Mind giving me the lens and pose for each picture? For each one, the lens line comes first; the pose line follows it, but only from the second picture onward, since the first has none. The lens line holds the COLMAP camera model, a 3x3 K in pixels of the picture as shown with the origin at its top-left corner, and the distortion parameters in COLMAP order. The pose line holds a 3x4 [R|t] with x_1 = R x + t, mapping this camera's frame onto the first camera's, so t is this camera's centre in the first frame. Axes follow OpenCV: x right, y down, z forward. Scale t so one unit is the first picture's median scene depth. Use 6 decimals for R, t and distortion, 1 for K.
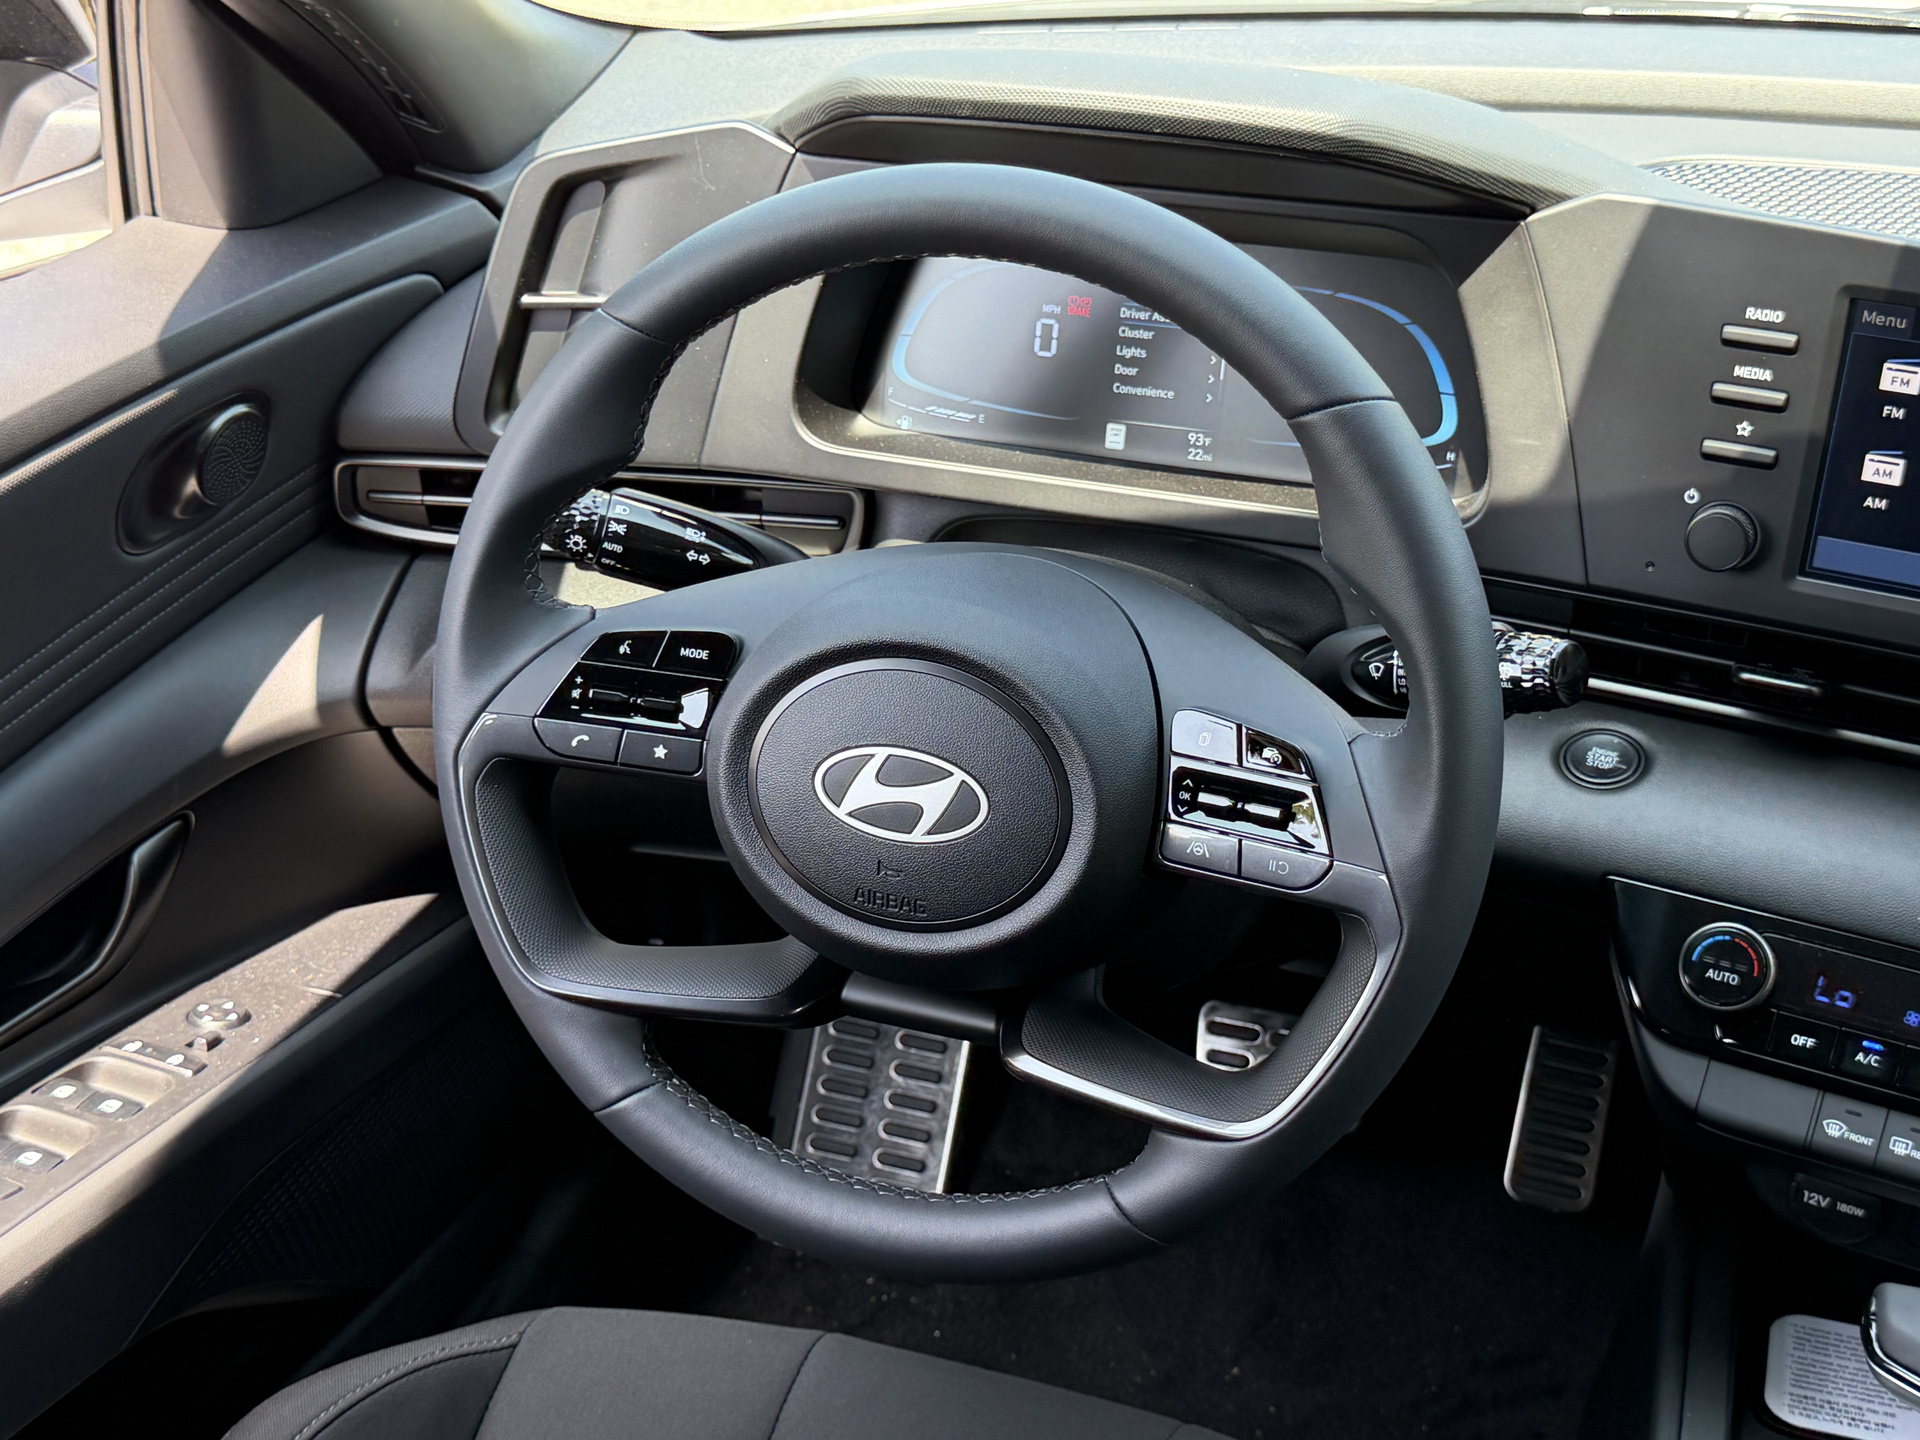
lens RADIAL K [[2531.2, 0, 950.0], [0, 2531.2, 759.4], [0, 0, 1]] dist [0.088651, 0.000000]
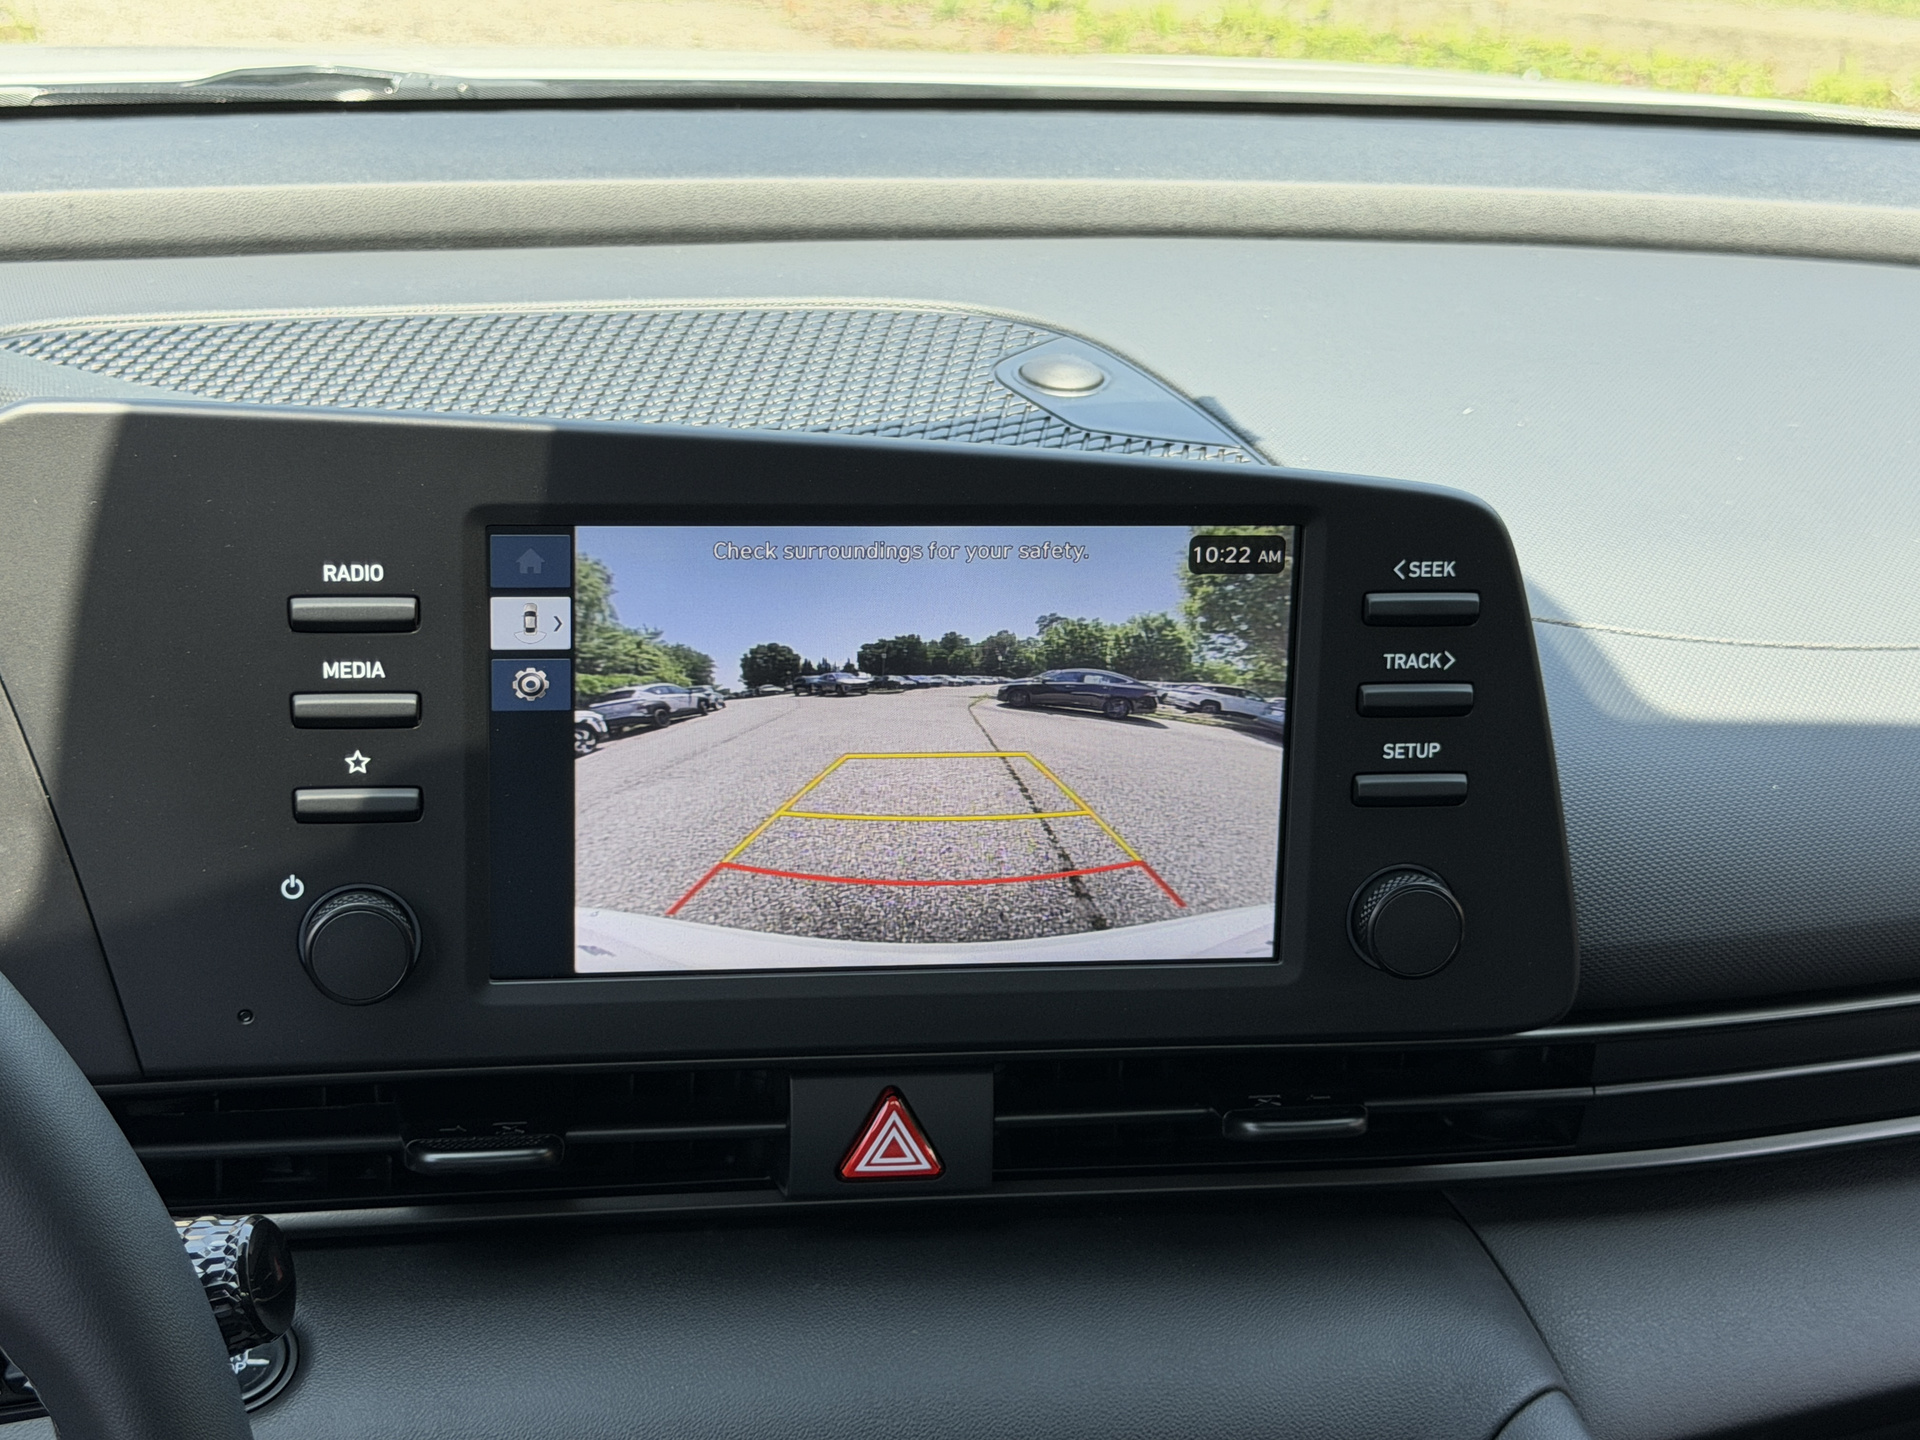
lens RADIAL K [[3203.7, 0, 953.1], [0, 3203.7, 720.5], [0, 0, 1]] dist [0.125276, 0.000000]
pose [[0.774528, -0.184726, 0.604965, -0.031046], [0.243603, 0.969747, -0.015769, -0.092574], [-0.583750, 0.159585, 0.796096, 0.322673]]
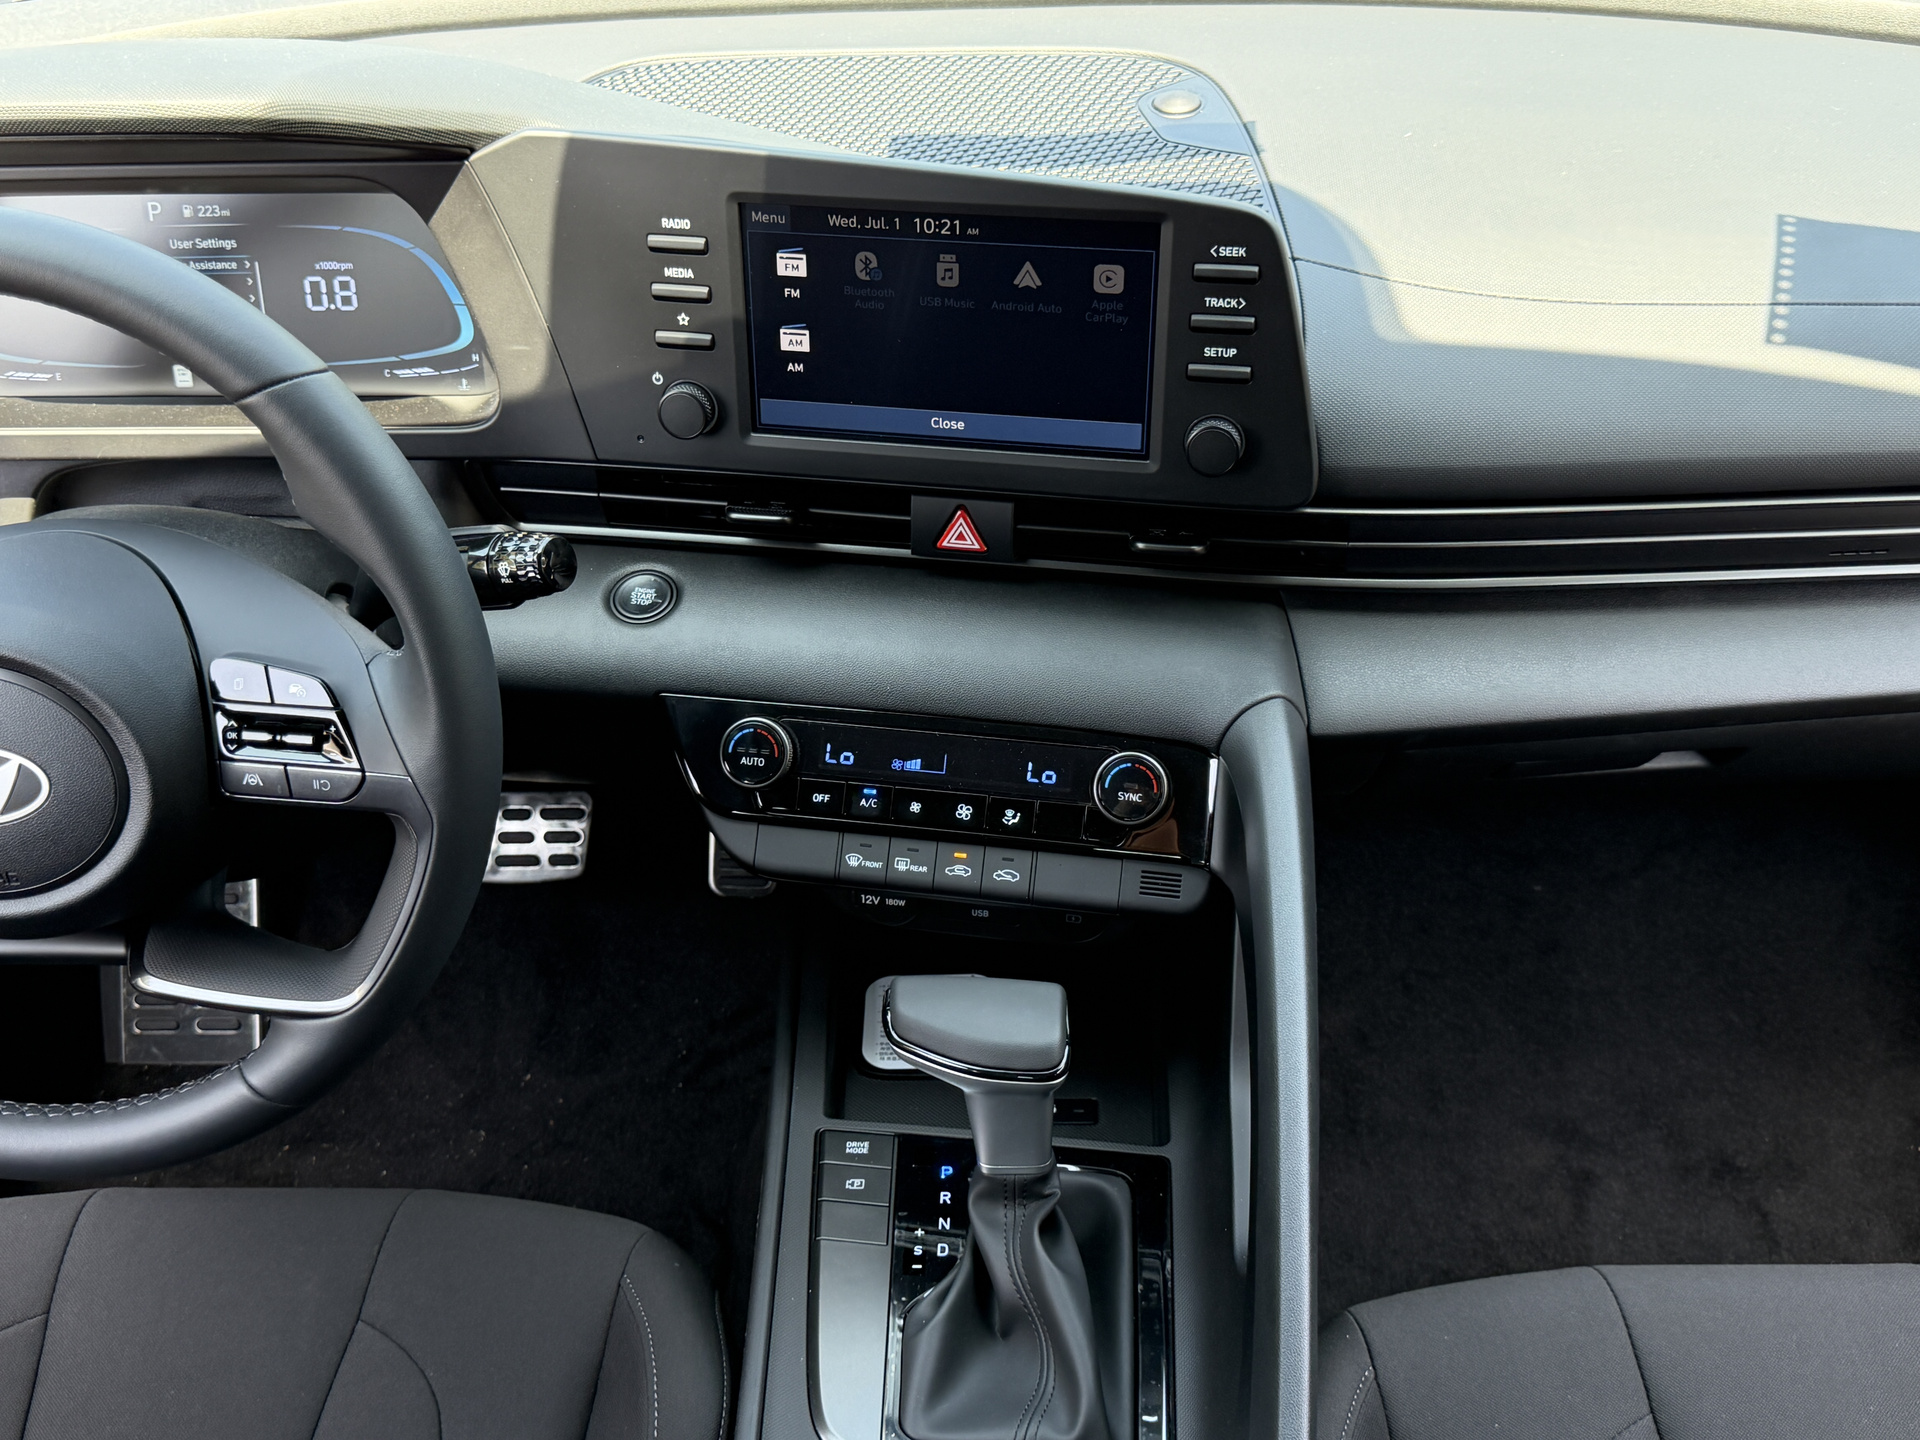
lens RADIAL K [[2022.1, 0, 948.8], [0, 2022.1, 745.9], [0, 0, 1]] dist [0.085999, 0.000000]
pose [[0.948864, -0.204826, 0.240214, 0.156165], [0.168280, 0.971989, 0.164073, -0.069130], [-0.267092, -0.115260, 0.956753, 0.023429]]
